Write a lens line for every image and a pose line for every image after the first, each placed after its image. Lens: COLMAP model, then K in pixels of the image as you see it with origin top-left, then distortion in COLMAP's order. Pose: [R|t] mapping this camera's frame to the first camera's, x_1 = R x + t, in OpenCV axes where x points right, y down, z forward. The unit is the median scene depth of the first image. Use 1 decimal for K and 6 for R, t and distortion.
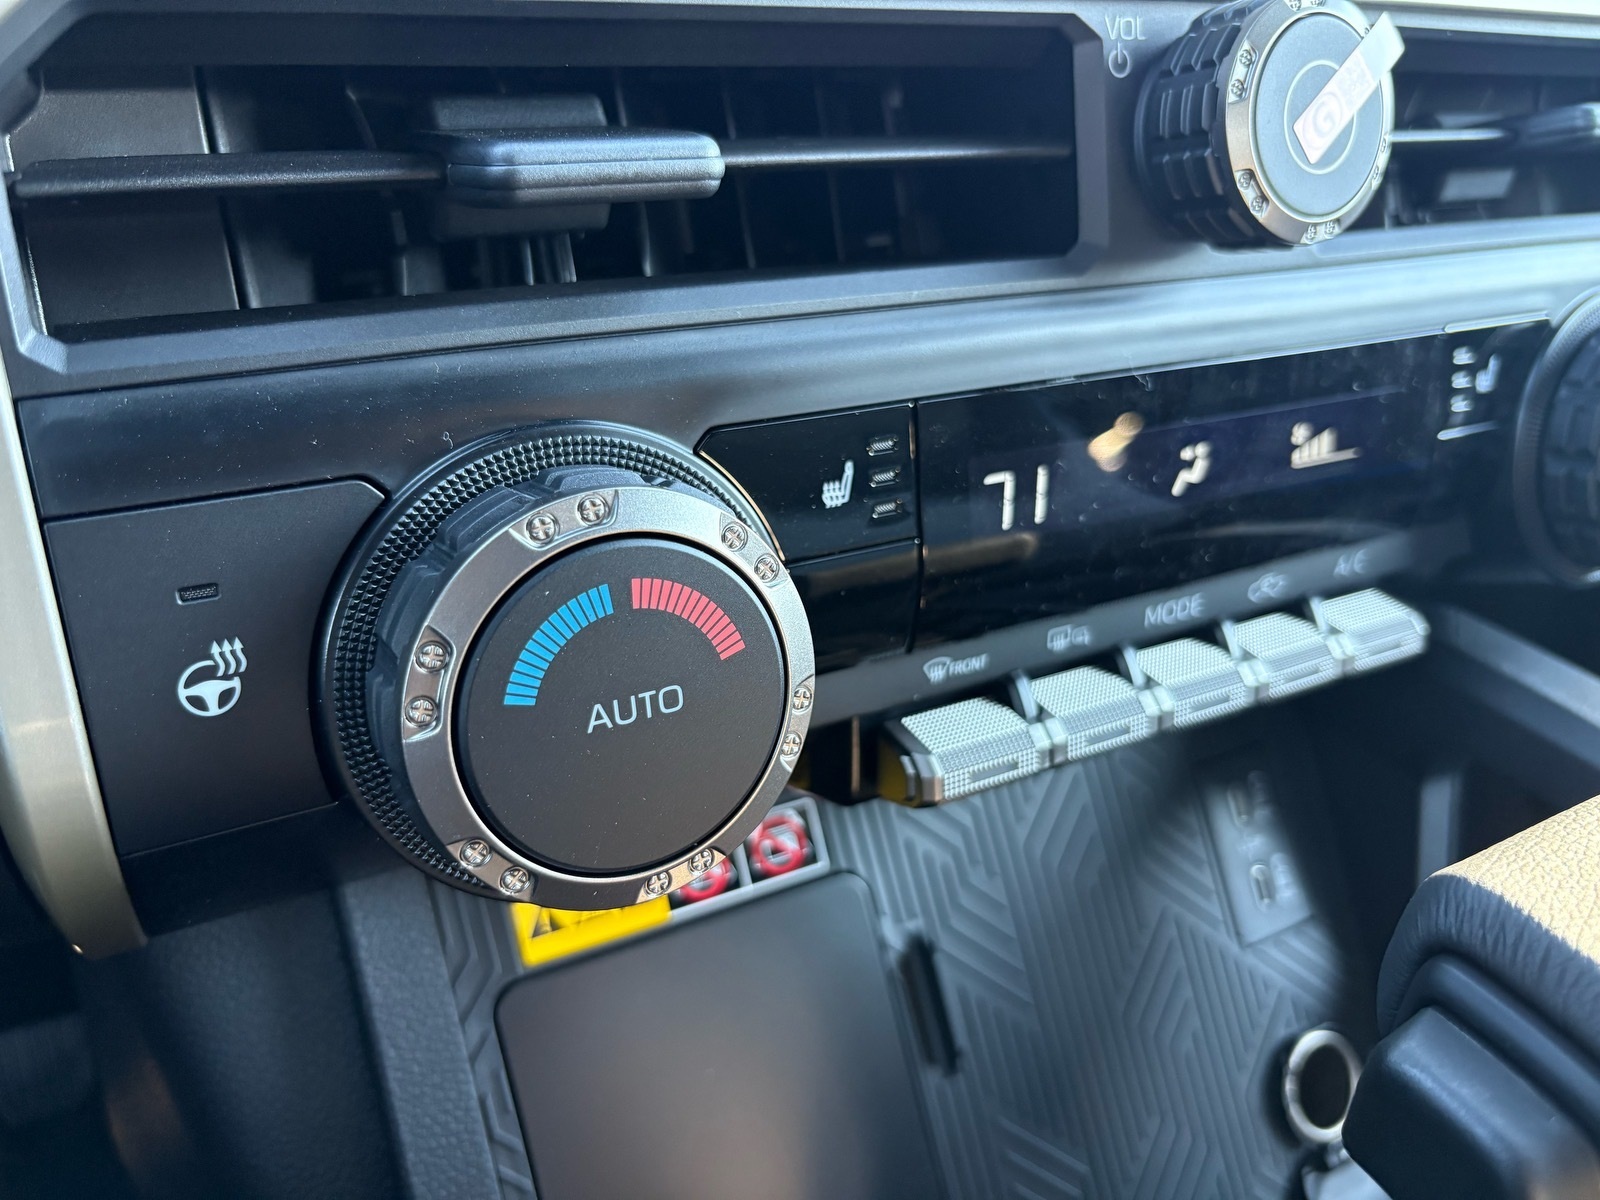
lens RADIAL K [[1282.6, 0, 800.0], [0, 1282.6, 600.0], [0, 0, 1]] dist [-0.000717, -0.077817]
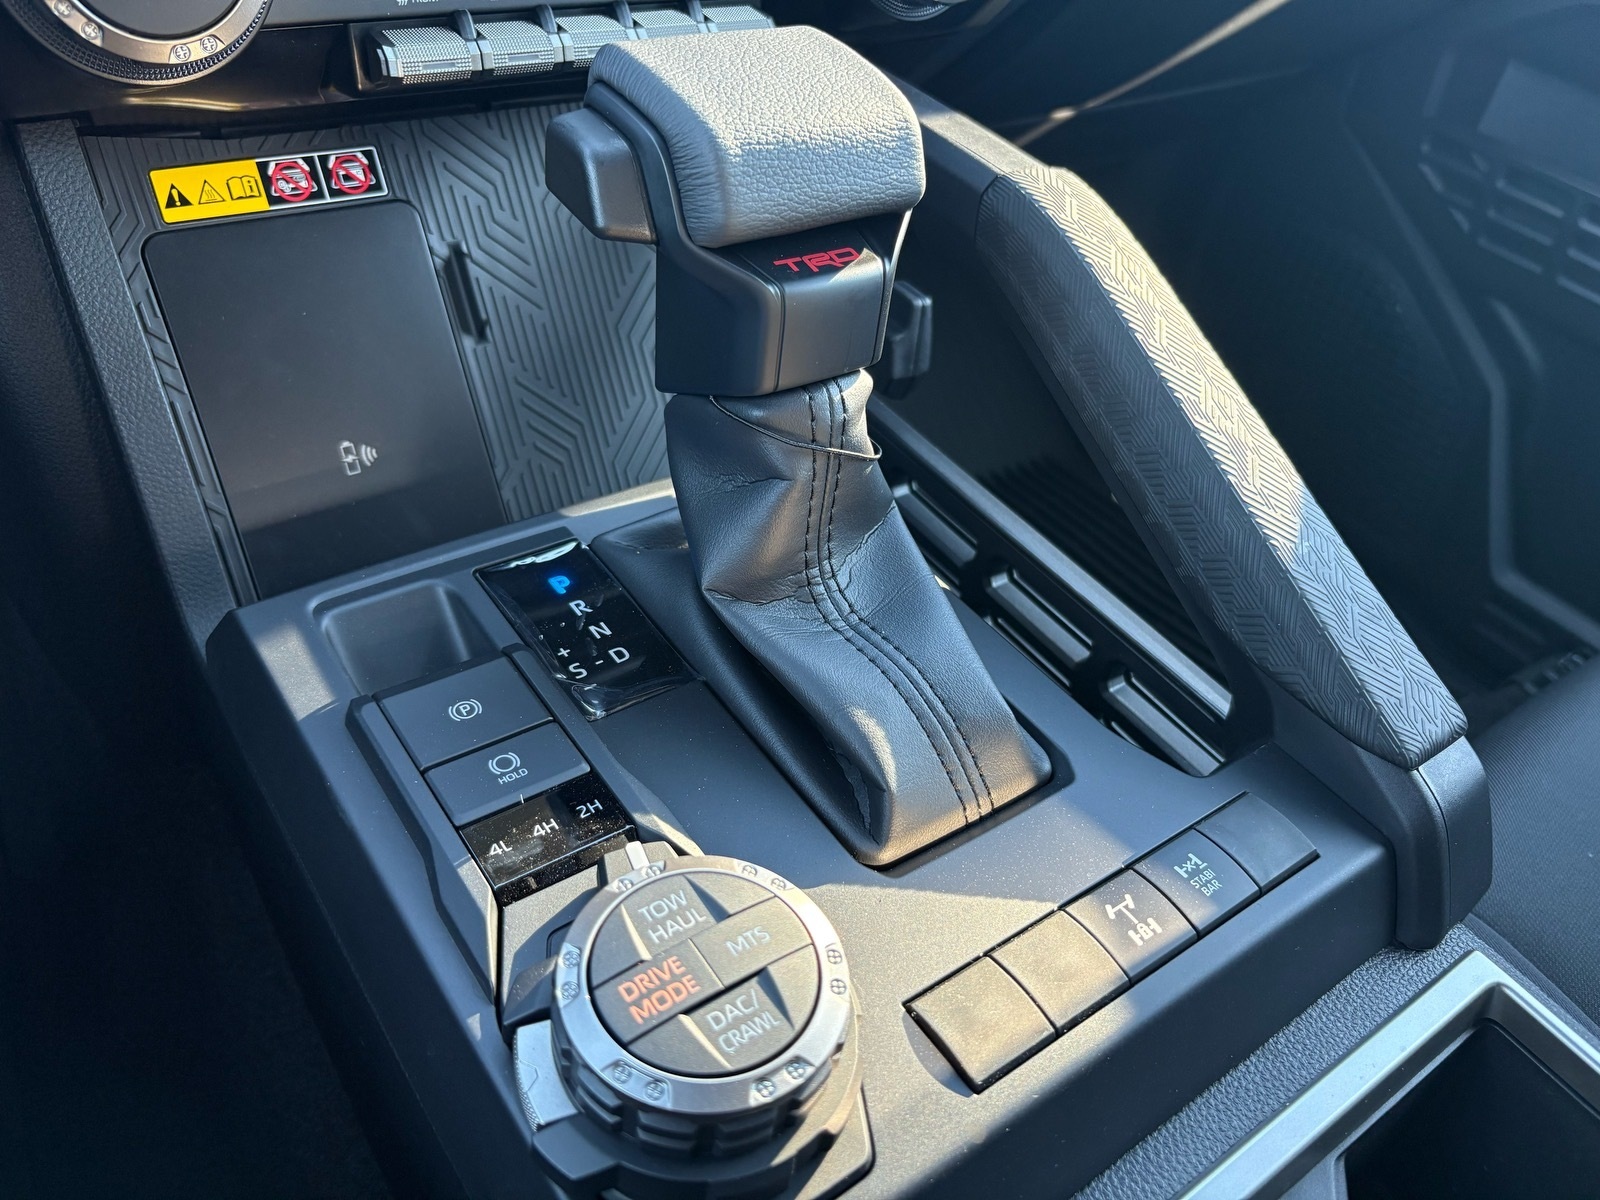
lens RADIAL K [[1264.9, 0, 801.4], [0, 1264.9, 556.0], [0, 0, 1]] dist [0.008446, 0.006159]
pose [[0.989195, -0.014540, 0.145881, 0.302623], [-0.016708, 0.977404, 0.210716, 0.331068], [-0.145649, -0.210877, 0.966601, -0.637848]]
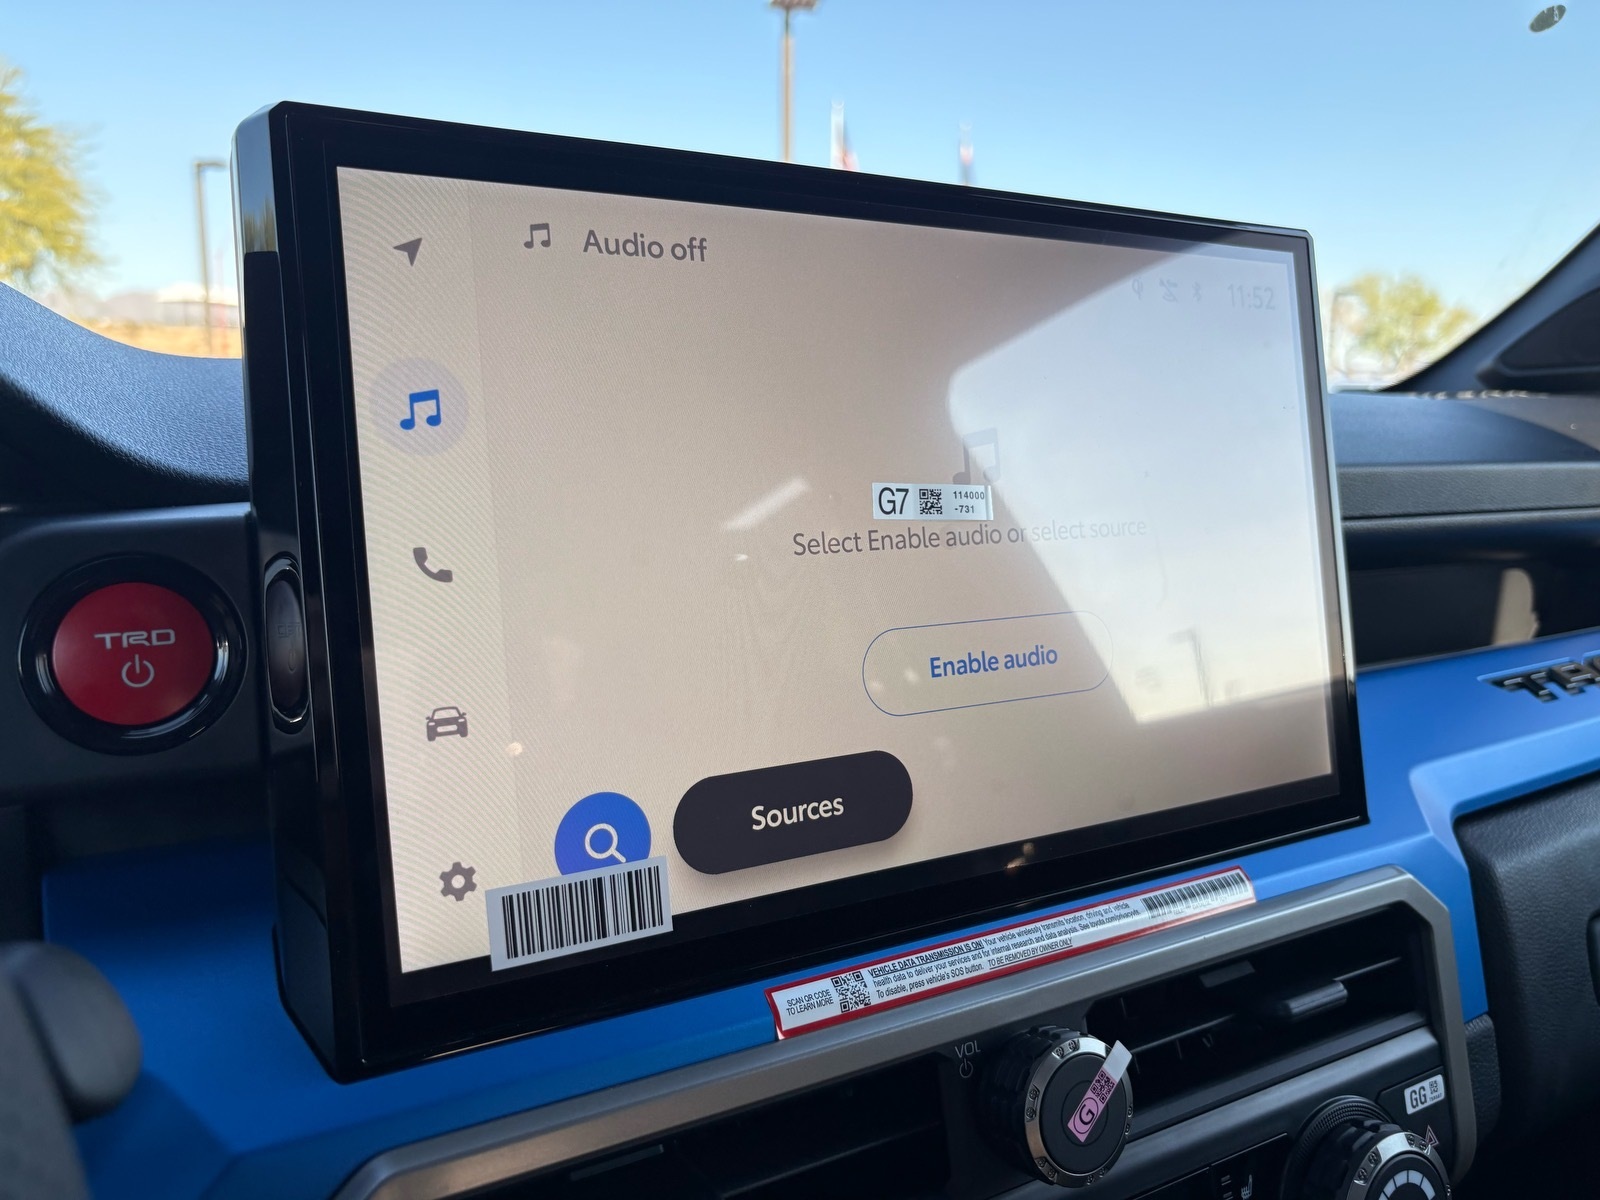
lens RADIAL K [[1237.5, 0, 800.0], [0, 1237.5, 600.0], [0, 0, 1]] dist [-0.002583, -0.010706]
pose [[0.999045, -0.041875, 0.012475, 0.030206], [0.043672, 0.947960, -0.315380, -0.400688], [0.001381, 0.315624, 0.948883, -0.593744]]
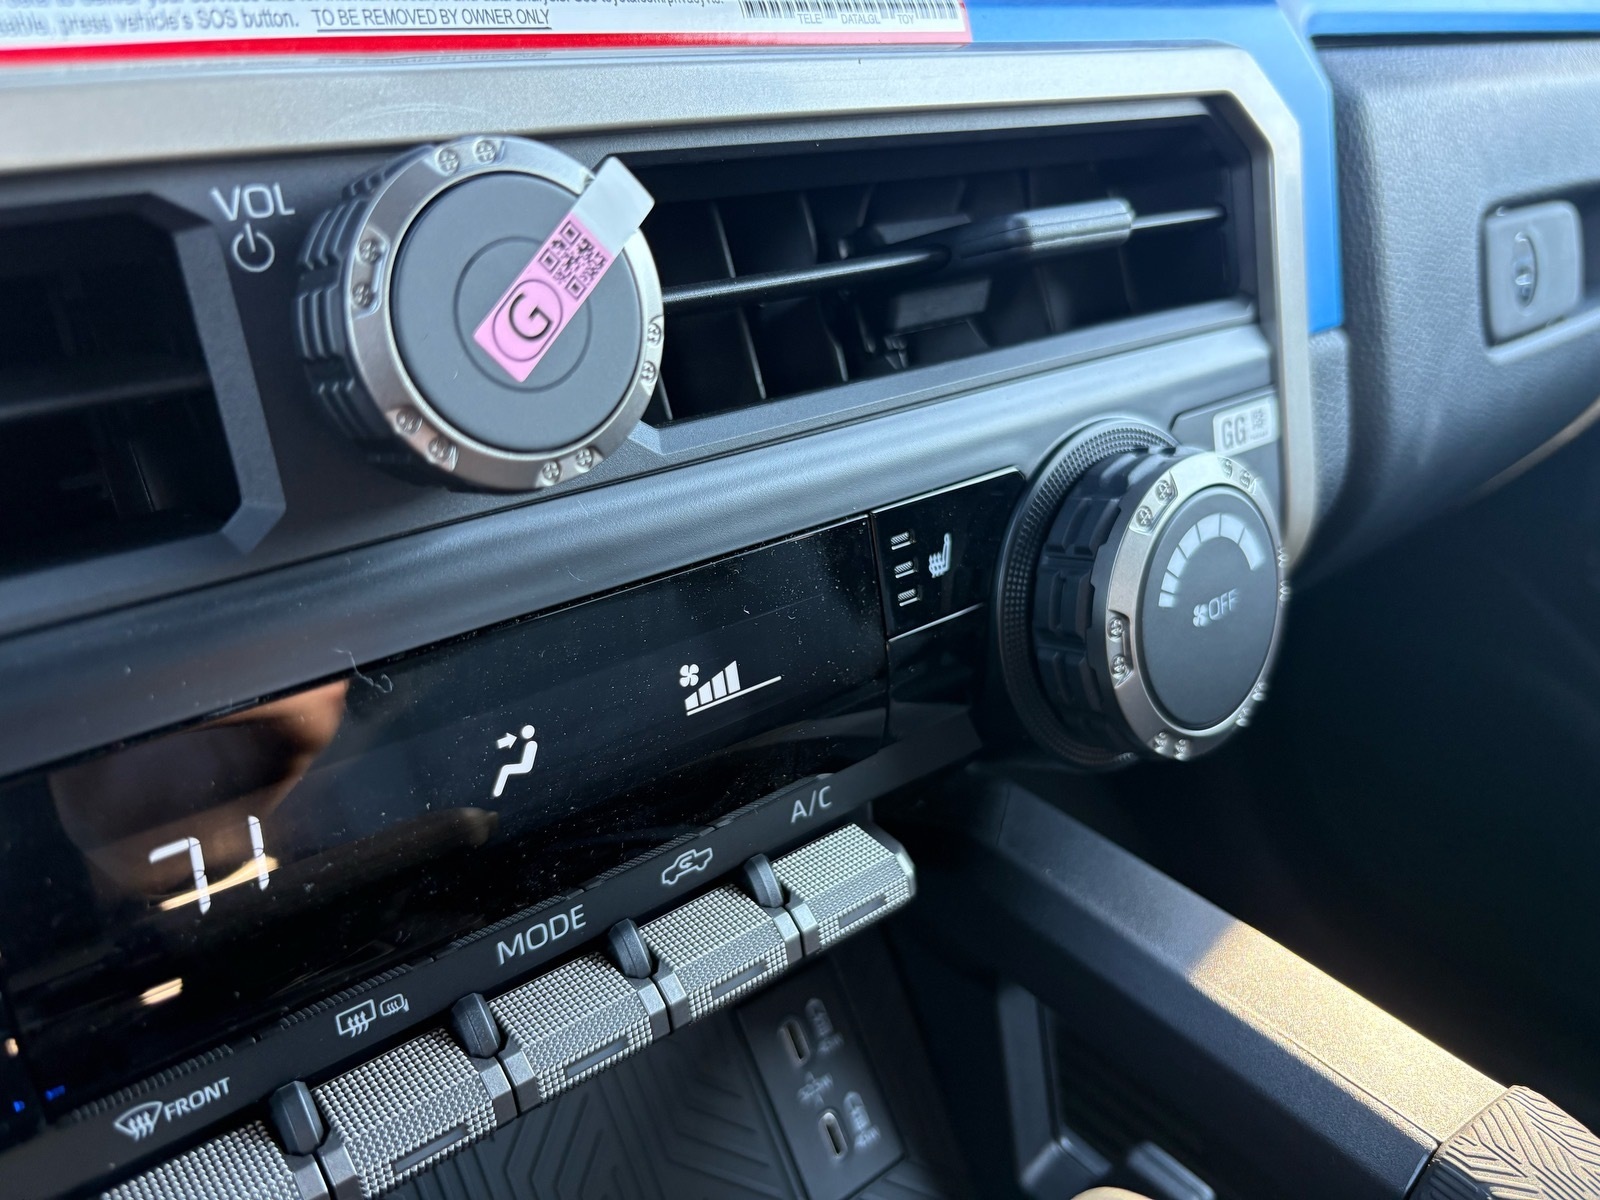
lens RADIAL K [[1264.9, 0, 801.4], [0, 1264.9, 556.0], [0, 0, 1]] dist [0.008446, 0.006159]
pose [[0.981640, -0.107030, 0.157882, 0.332129], [0.115426, 0.992297, -0.044974, -0.152692], [-0.151853, 0.062372, 0.986433, 0.228600]]
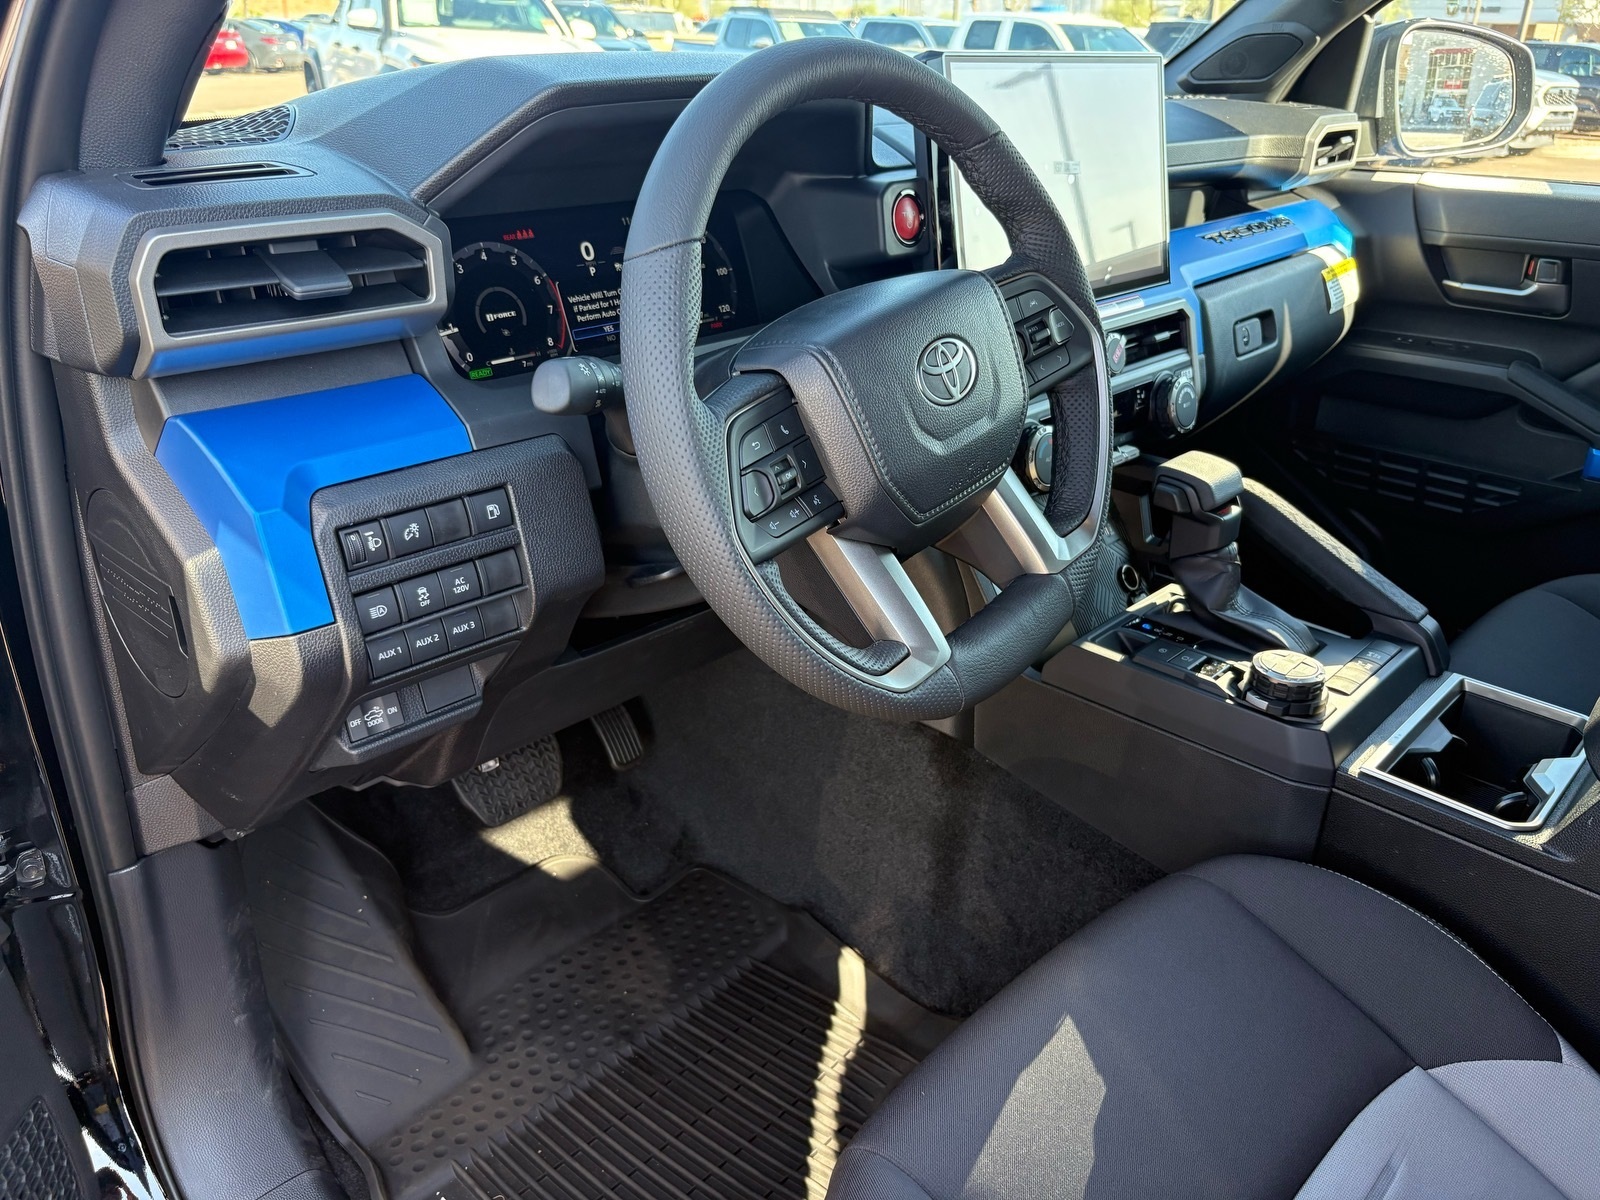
lens RADIAL K [[1198.6, 0, 800.0], [0, 1198.6, 600.0], [0, 0, 1]] dist [0.004522, 0.008308]
pose [[0.953867, -0.158661, 0.254880, -1.953121], [0.166939, 0.985906, -0.011036, 0.416420], [-0.249536, 0.053076, 0.966910, -2.981084]]
